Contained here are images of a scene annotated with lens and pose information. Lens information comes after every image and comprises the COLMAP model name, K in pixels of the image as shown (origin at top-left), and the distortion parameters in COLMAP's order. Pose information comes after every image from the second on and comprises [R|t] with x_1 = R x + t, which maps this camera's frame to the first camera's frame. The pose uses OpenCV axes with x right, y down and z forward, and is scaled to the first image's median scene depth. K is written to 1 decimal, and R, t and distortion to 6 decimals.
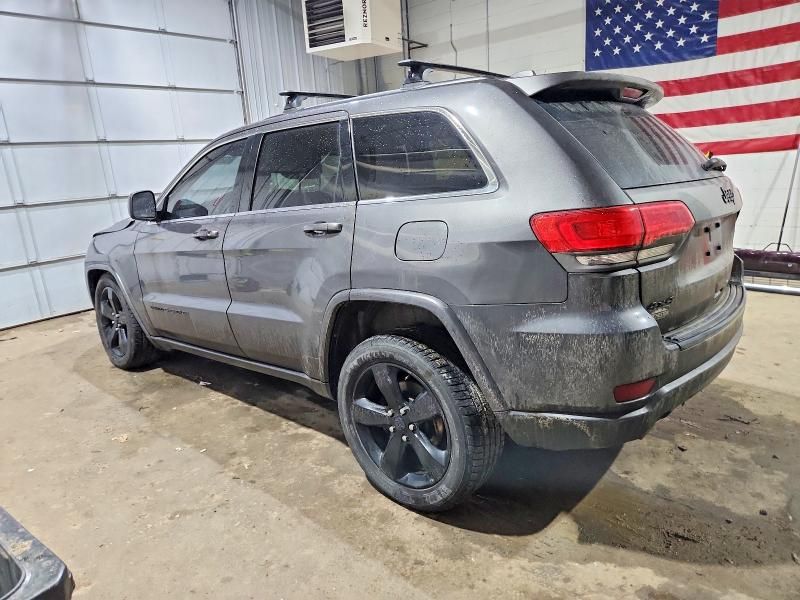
lens RADIAL K [[542.0, 0, 390.3], [0, 542.0, 300.1], [0, 0, 1]] dist [0.096161, -0.095971]
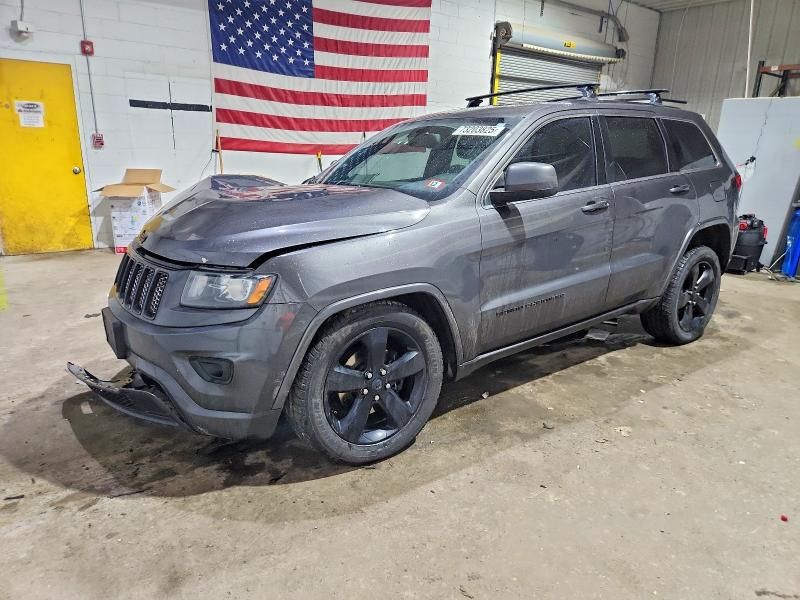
lens RADIAL K [[542.0, 0, 390.3], [0, 542.0, 300.1], [0, 0, 1]] dist [0.096161, -0.095971]
pose [[0.188265, -0.204896, 0.960507, -0.755888], [0.201370, 0.965270, 0.166443, -0.106156], [-0.961253, 0.162081, 0.222987, 0.608522]]
